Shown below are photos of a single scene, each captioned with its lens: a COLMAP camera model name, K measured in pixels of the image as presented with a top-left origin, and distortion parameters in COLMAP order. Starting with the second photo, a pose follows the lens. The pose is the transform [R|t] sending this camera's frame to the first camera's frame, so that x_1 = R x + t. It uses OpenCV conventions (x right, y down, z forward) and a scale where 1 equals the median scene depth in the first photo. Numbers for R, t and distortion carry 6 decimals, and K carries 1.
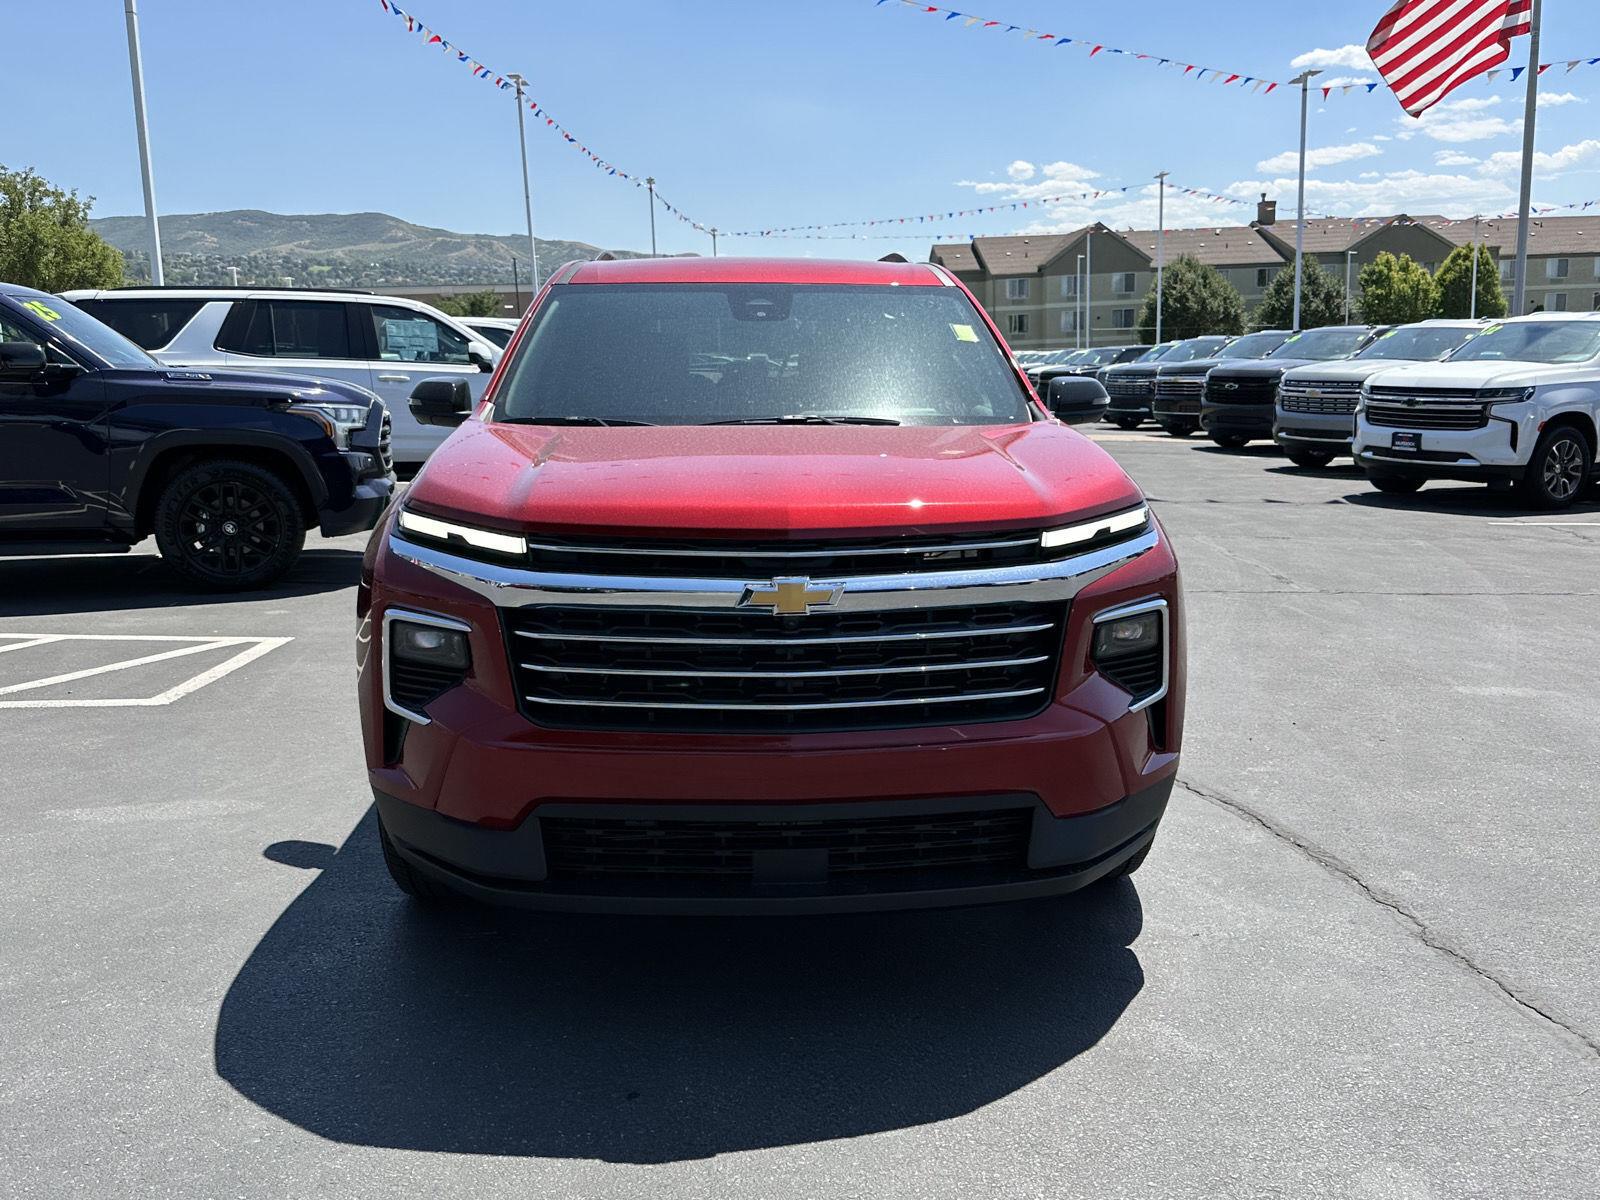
lens RADIAL K [[1367.3, 0, 798.8], [0, 1367.3, 600.9], [0, 0, 1]] dist [0.116190, -0.213896]
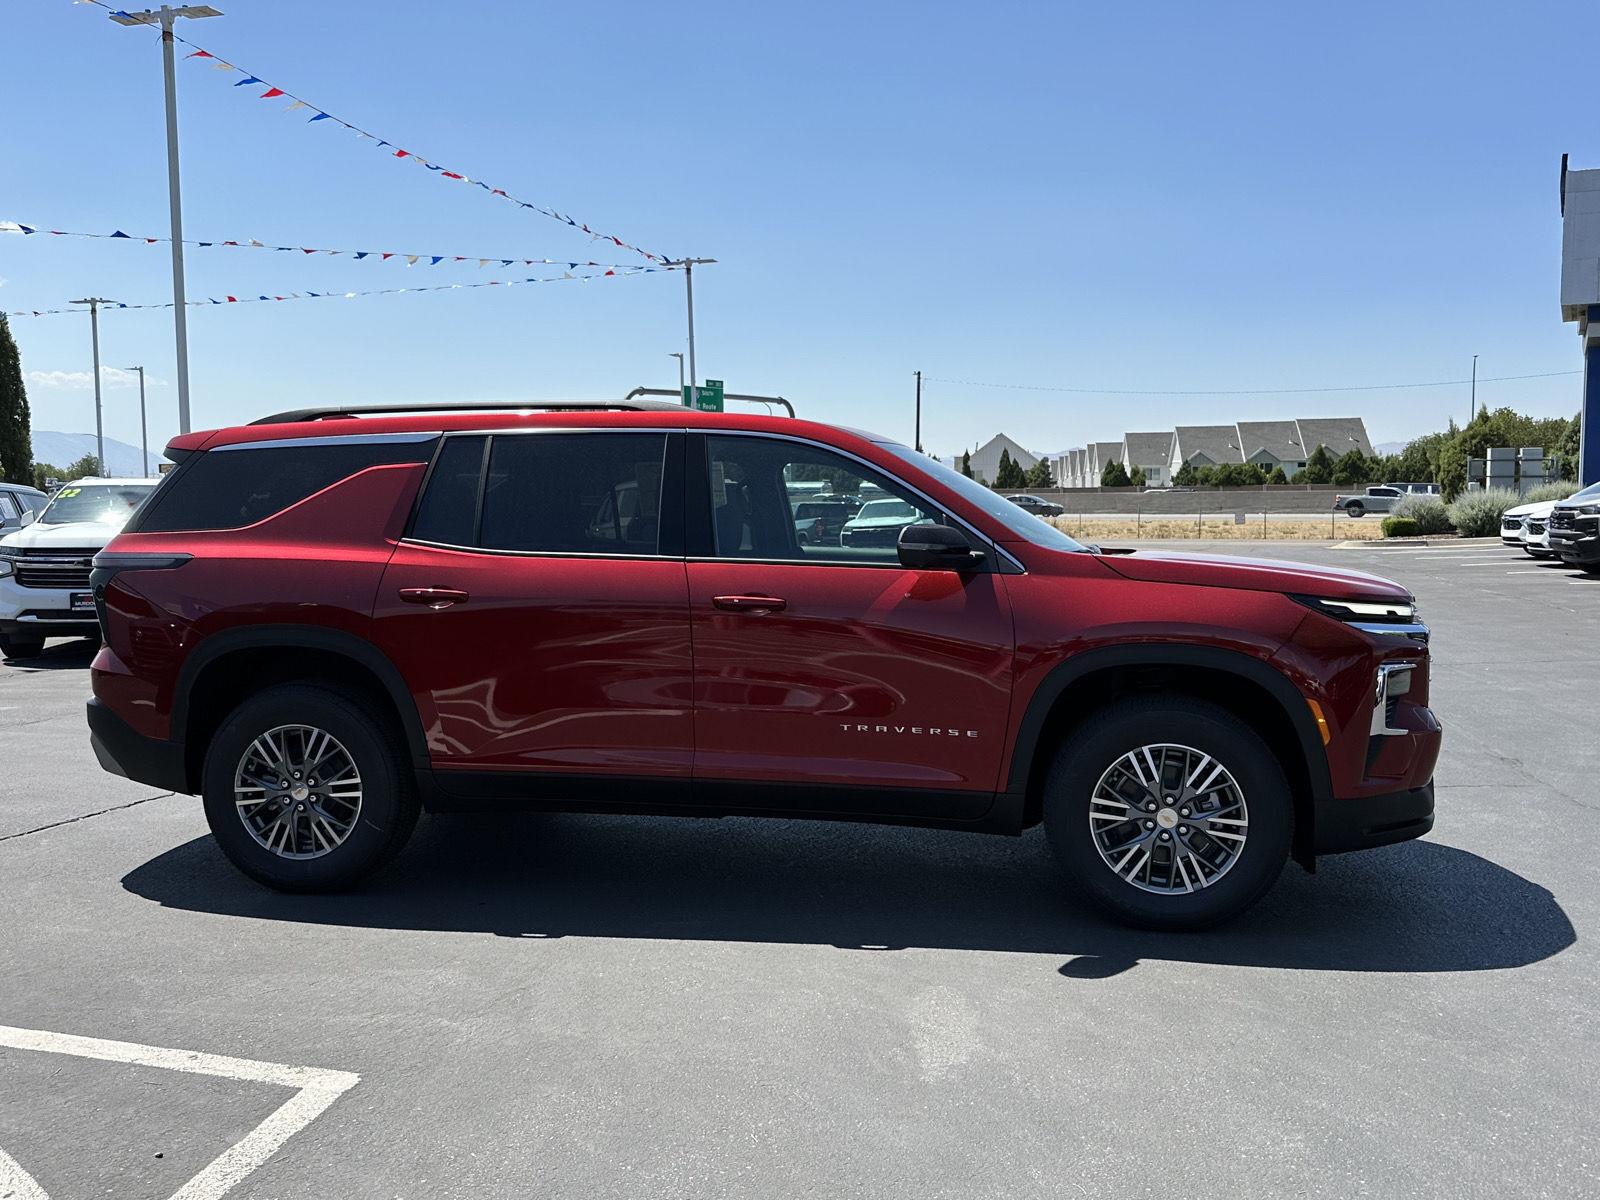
lens RADIAL K [[1367.3, 0, 795.3], [0, 1367.3, 612.8], [0, 0, 1]] dist [0.116190, -0.213896]
pose [[0.227615, -0.068219, 0.971359, -1.190792], [0.175186, 0.984135, 0.028065, -0.128561], [-0.957863, 0.163781, 0.235955, 0.779423]]
